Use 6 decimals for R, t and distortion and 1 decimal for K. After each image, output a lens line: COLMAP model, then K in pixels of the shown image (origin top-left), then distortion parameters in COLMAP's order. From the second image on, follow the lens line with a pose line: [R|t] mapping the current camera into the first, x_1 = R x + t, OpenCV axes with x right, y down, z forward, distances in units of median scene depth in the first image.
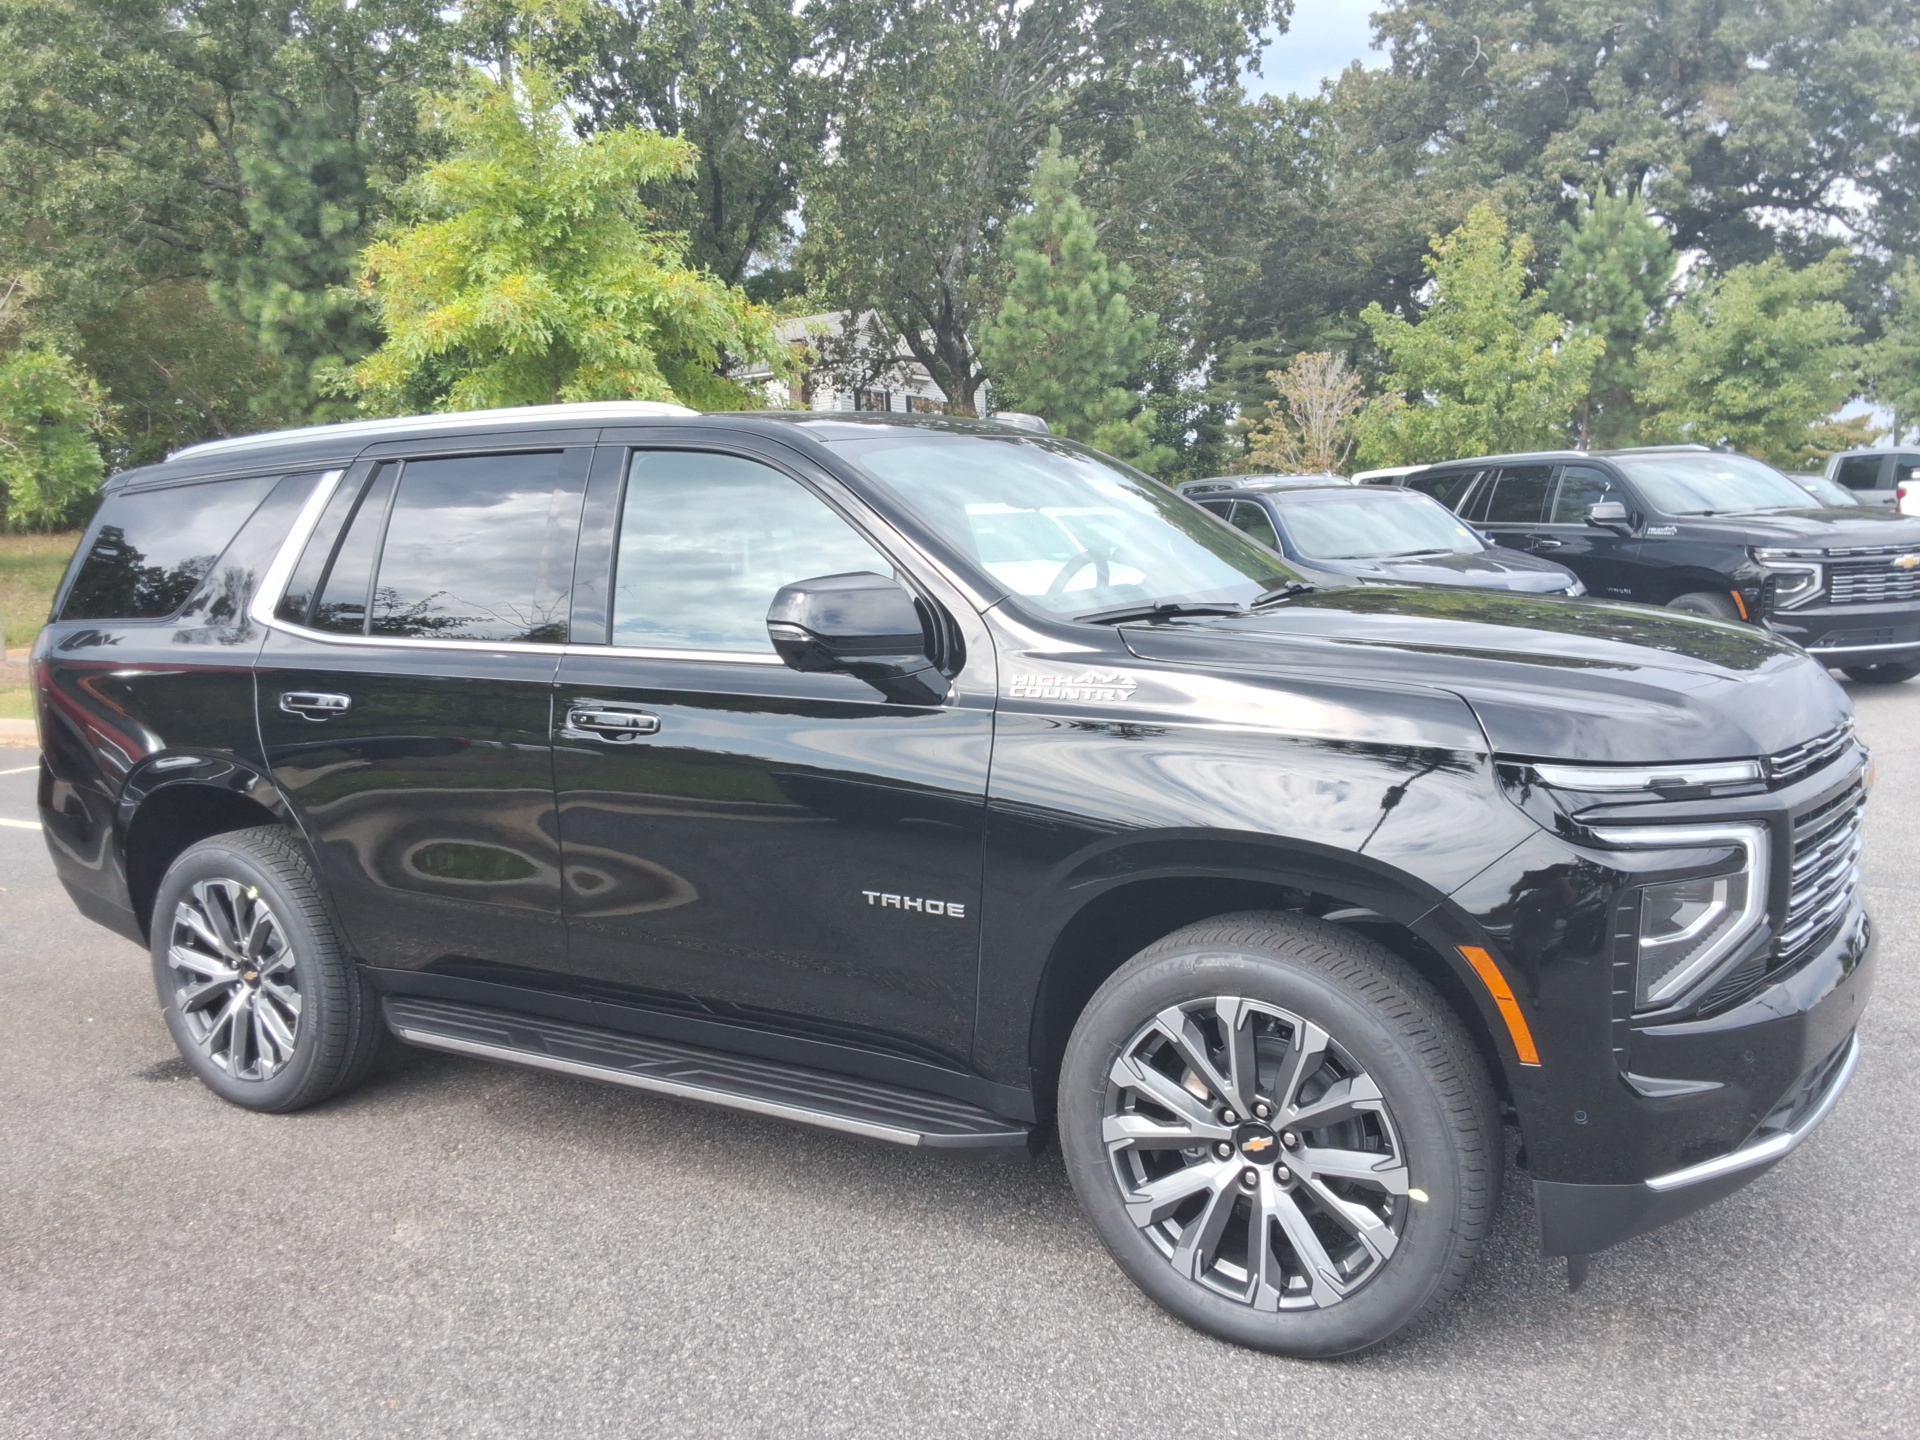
lens RADIAL K [[1547.9, 0, 970.4], [0, 1547.9, 726.8], [0, 0, 1]] dist [0.130078, -0.209721]
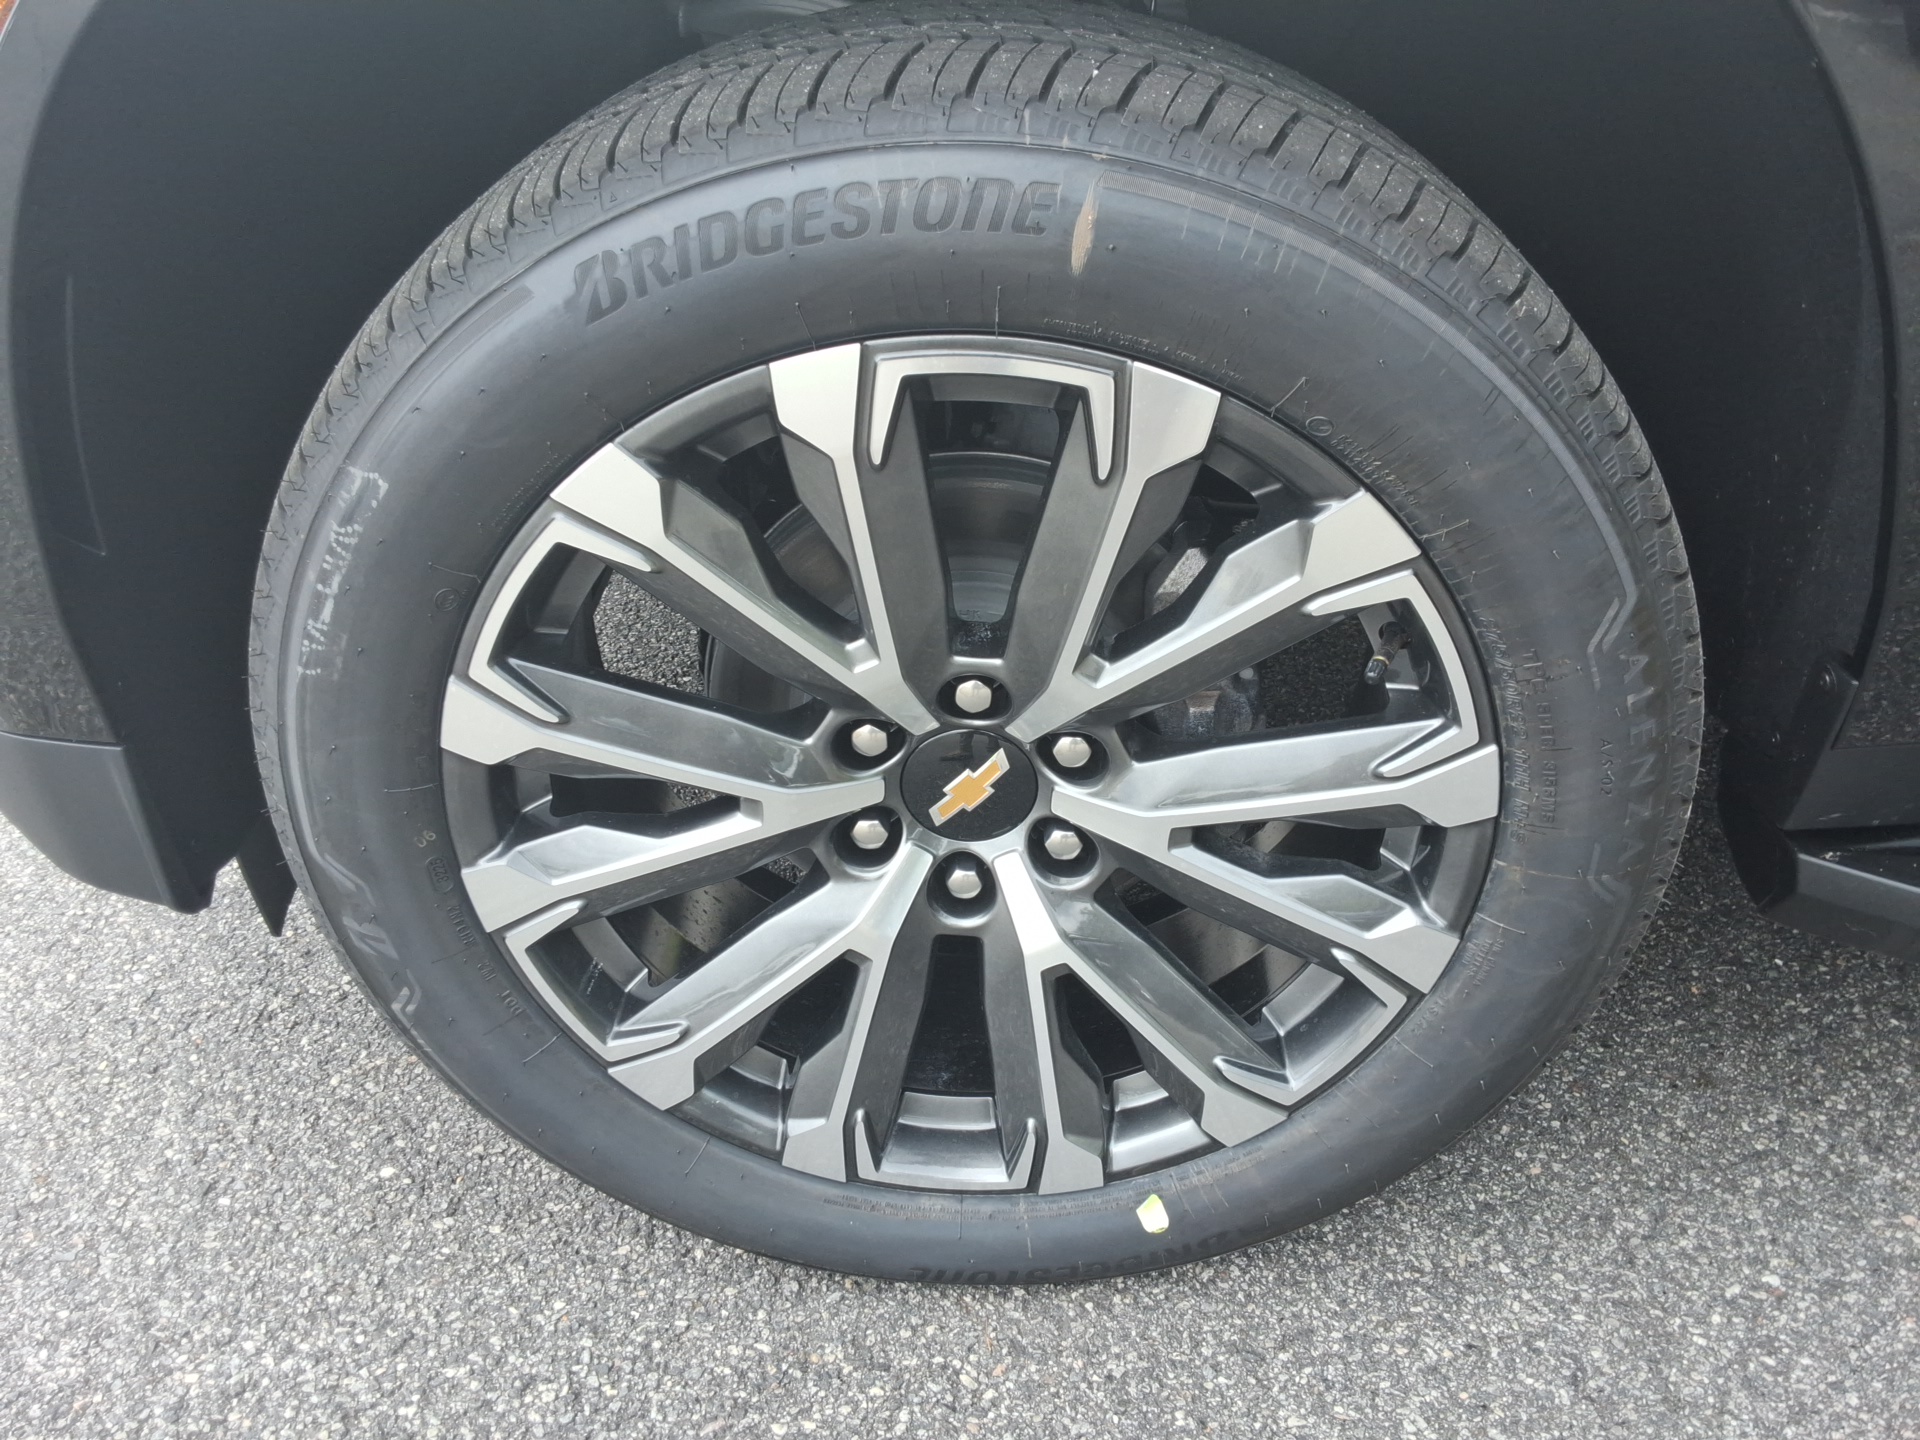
lens RADIAL K [[1547.9, 0, 970.4], [0, 1547.9, 726.8], [0, 0, 1]] dist [0.130078, -0.209721]
pose [[0.869595, -0.333927, 0.363727, 0.070481], [0.171952, 0.895330, 0.410874, 0.121064], [-0.462858, -0.294750, 0.835993, 0.718248]]
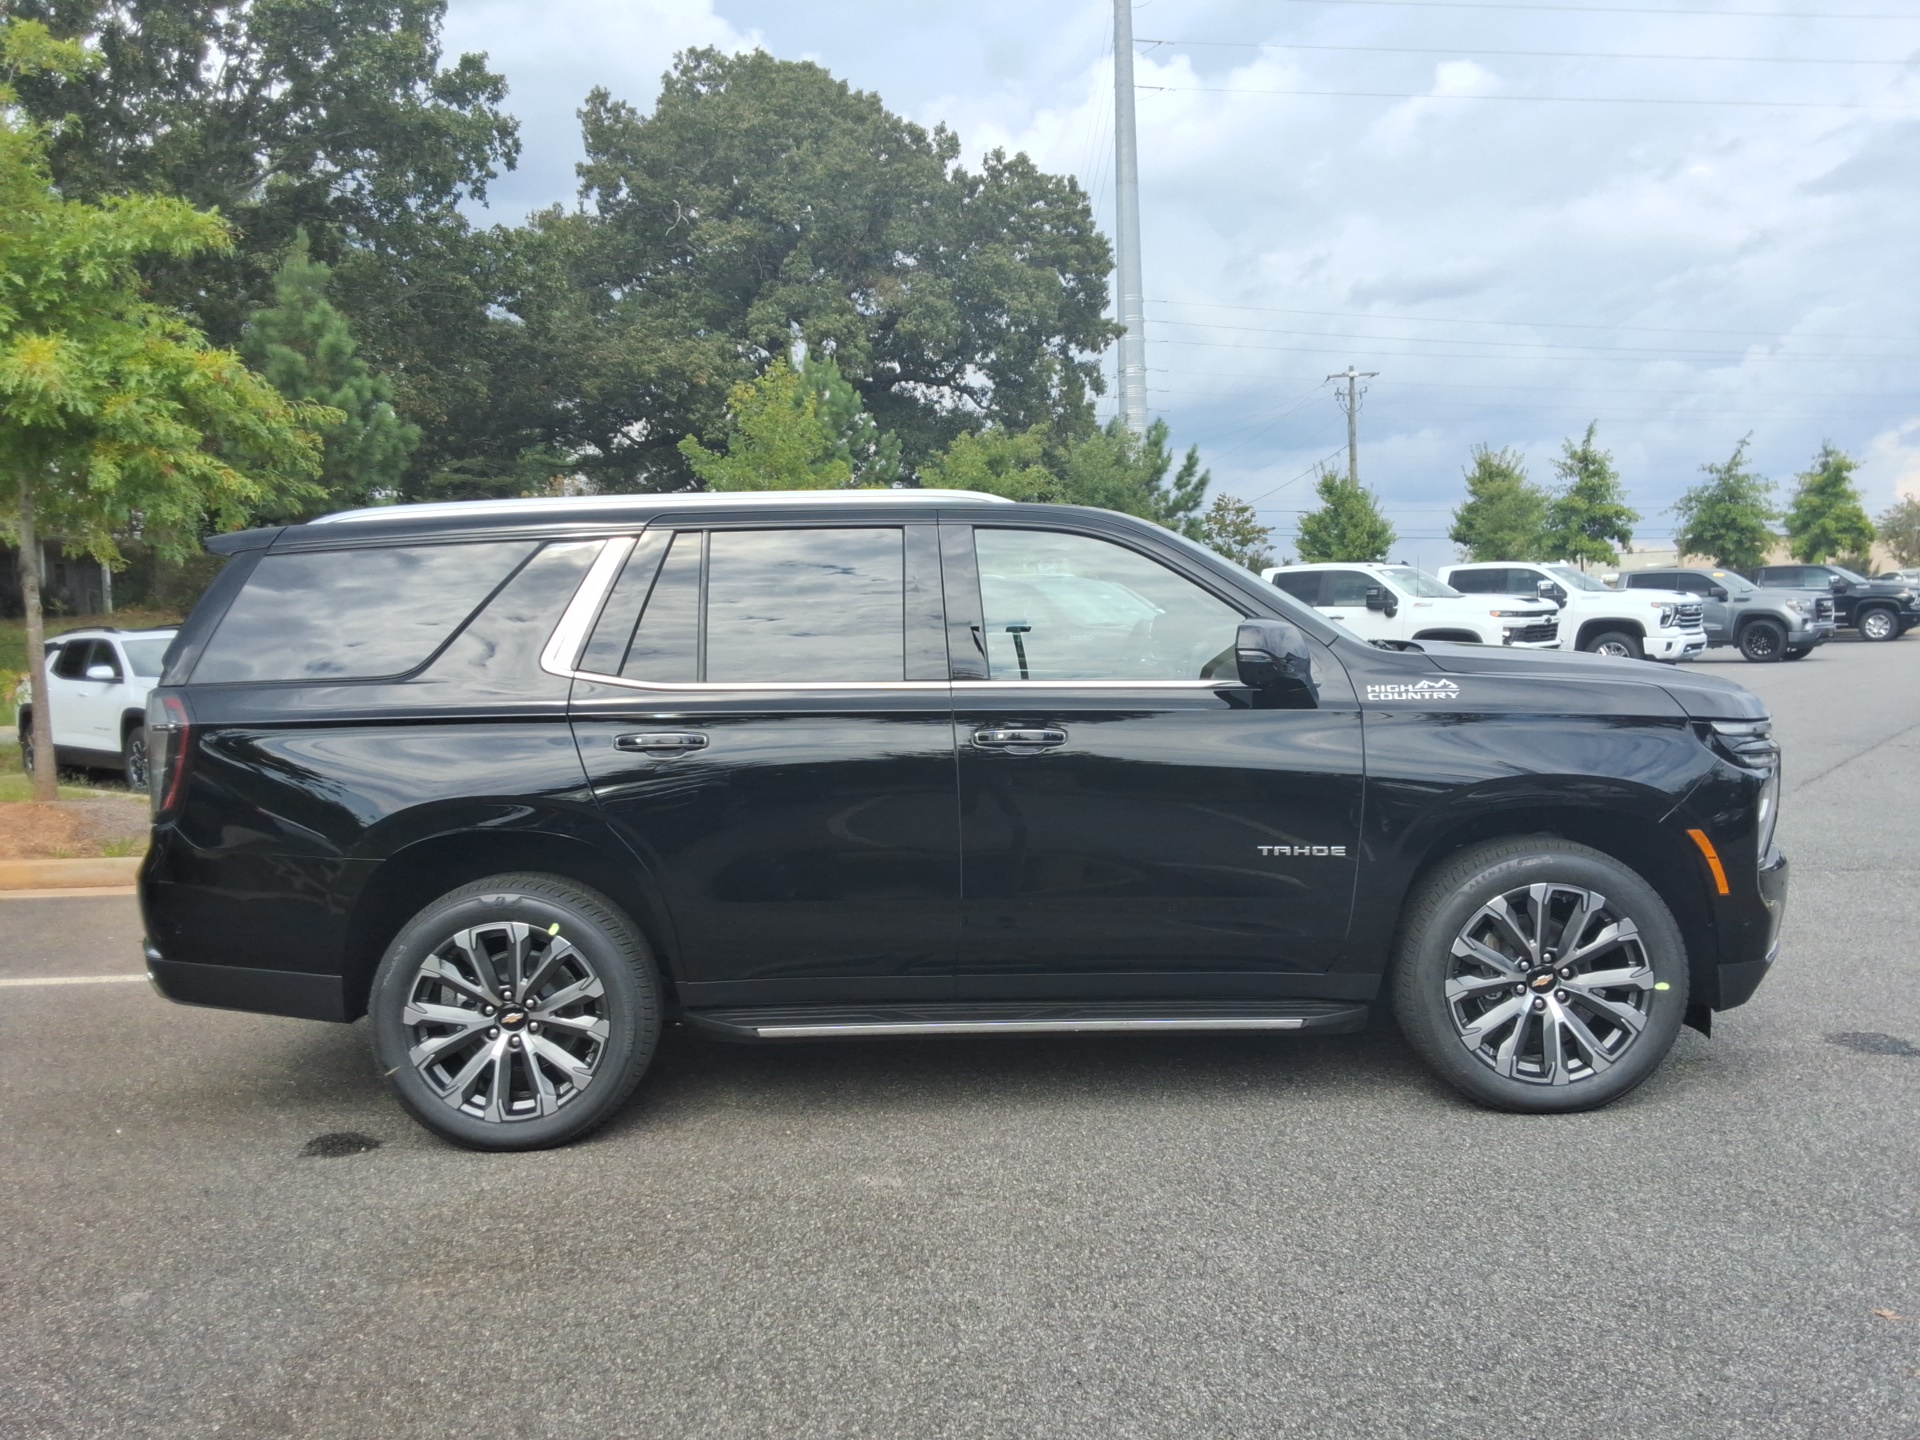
lens RADIAL K [[1556.0, 0, 960.0], [0, 1556.0, 720.0], [0, 0, 1]] dist [0.173978, -0.313225]
pose [[0.858295, -0.018796, 0.512812, -1.089832], [0.061921, 0.995820, -0.067138, 0.076380], [-0.509407, 0.089378, 0.855872, -0.077283]]
